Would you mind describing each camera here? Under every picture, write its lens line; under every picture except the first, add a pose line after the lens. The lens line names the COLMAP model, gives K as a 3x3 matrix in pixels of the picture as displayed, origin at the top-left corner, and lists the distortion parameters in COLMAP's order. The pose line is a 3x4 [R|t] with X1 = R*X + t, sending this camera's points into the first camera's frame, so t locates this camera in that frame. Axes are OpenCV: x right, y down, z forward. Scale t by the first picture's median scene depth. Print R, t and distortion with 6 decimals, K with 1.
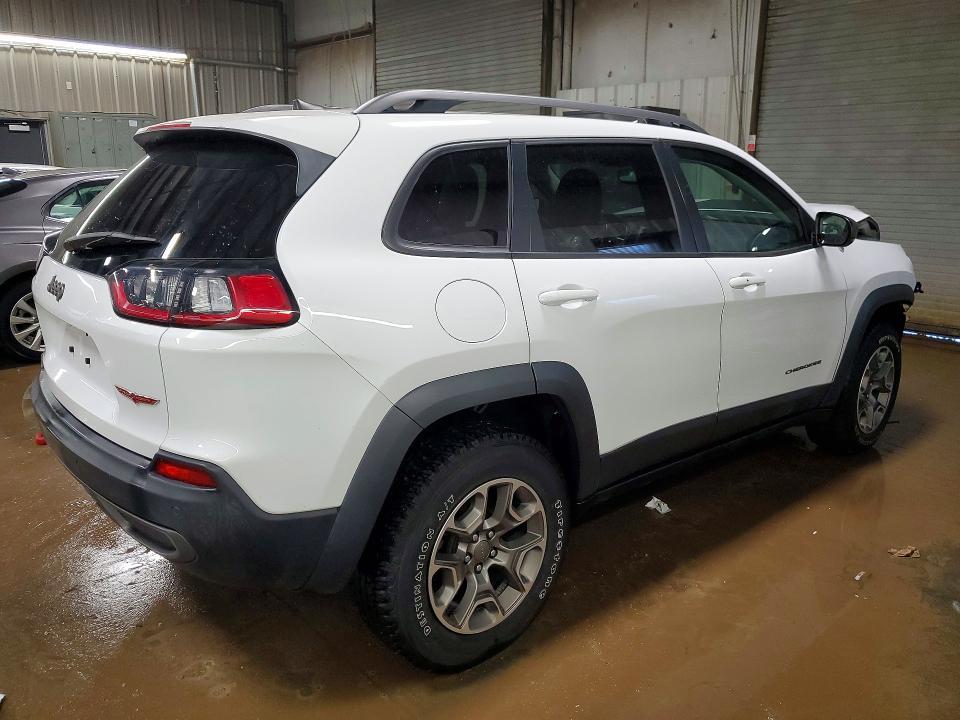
lens RADIAL K [[803.7, 0, 480.0], [0, 803.7, 360.0], [0, 0, 1]] dist [-0.002968, -0.003562]
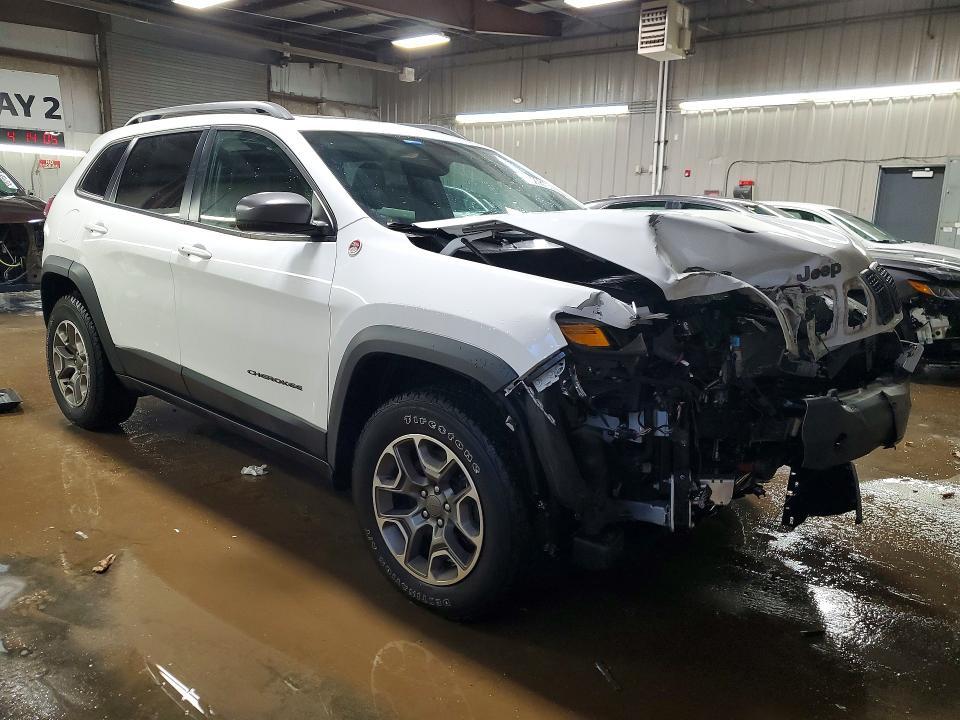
lens RADIAL K [[716.0, 0, 480.0], [0, 716.0, 360.0], [0, 0, 1]] dist [0.003430, 0.002878]
pose [[0.109944, 0.203826, -0.972814, 0.492740], [-0.262097, 0.950051, 0.169436, -0.082525], [0.958758, 0.236343, 0.157875, 0.469507]]
